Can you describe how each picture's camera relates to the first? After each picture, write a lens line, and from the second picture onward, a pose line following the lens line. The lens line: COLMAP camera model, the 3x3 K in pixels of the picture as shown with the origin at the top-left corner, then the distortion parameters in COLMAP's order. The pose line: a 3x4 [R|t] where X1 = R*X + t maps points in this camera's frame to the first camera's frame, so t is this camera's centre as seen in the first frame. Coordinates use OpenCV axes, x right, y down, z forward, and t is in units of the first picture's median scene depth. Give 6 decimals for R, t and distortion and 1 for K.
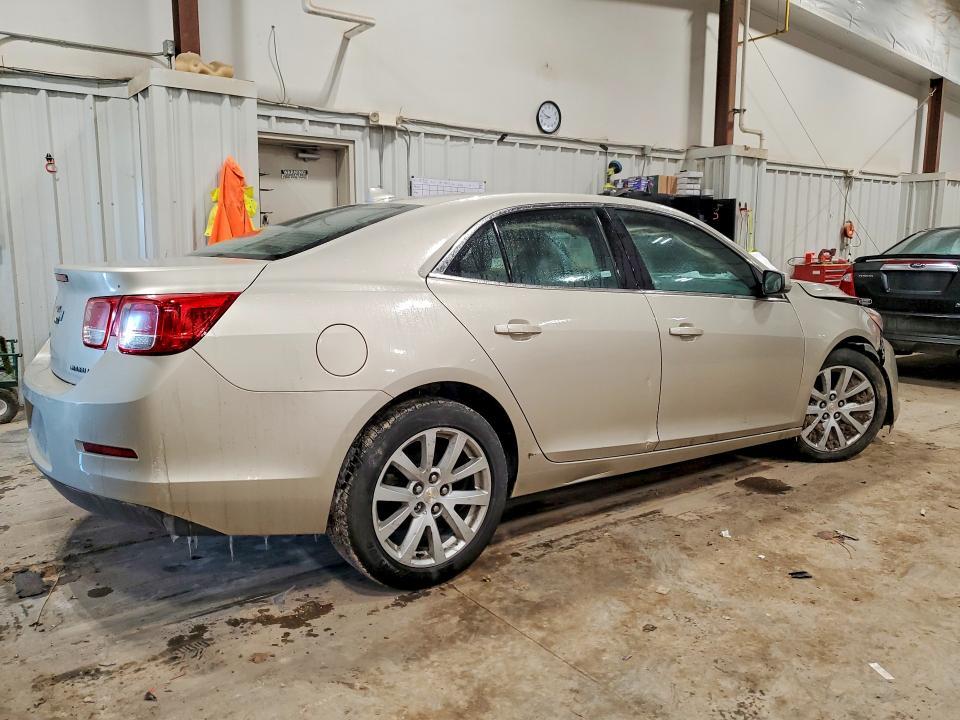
lens RADIAL K [[713.9, 0, 486.2], [0, 713.9, 353.1], [0, 0, 1]] dist [-0.009579, 0.018304]
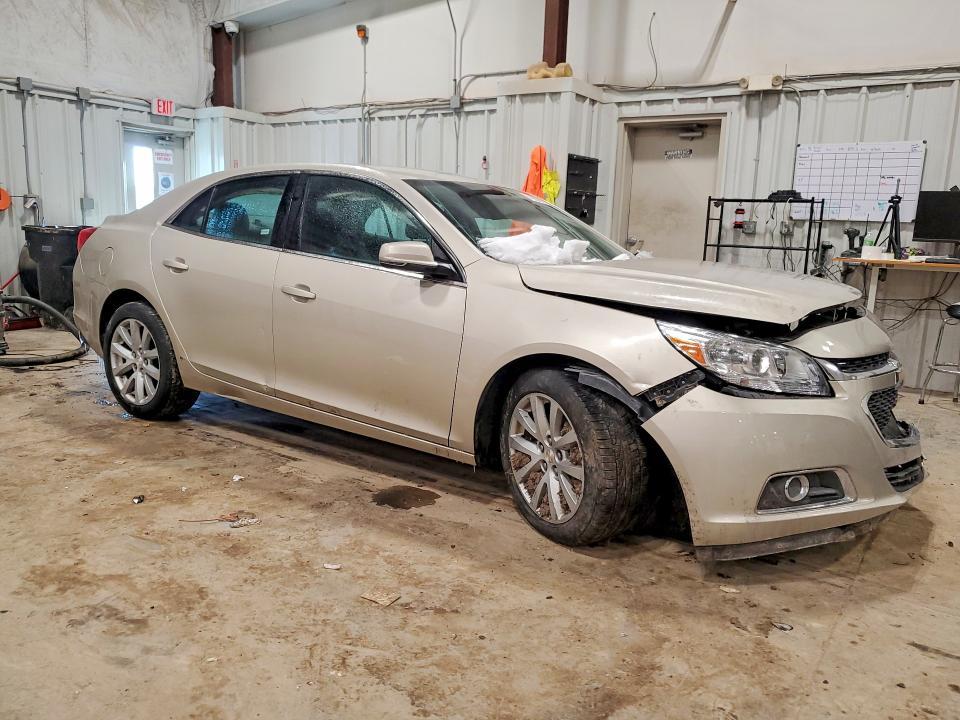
lens RADIAL K [[713.9, 0, 486.9], [0, 713.9, 364.0], [0, 0, 1]] dist [-0.009579, 0.018304]
pose [[0.382306, 0.186331, -0.905054, 1.262321], [-0.165170, 0.977464, 0.131469, -0.103897], [0.909154, 0.099226, 0.404466, 0.794938]]
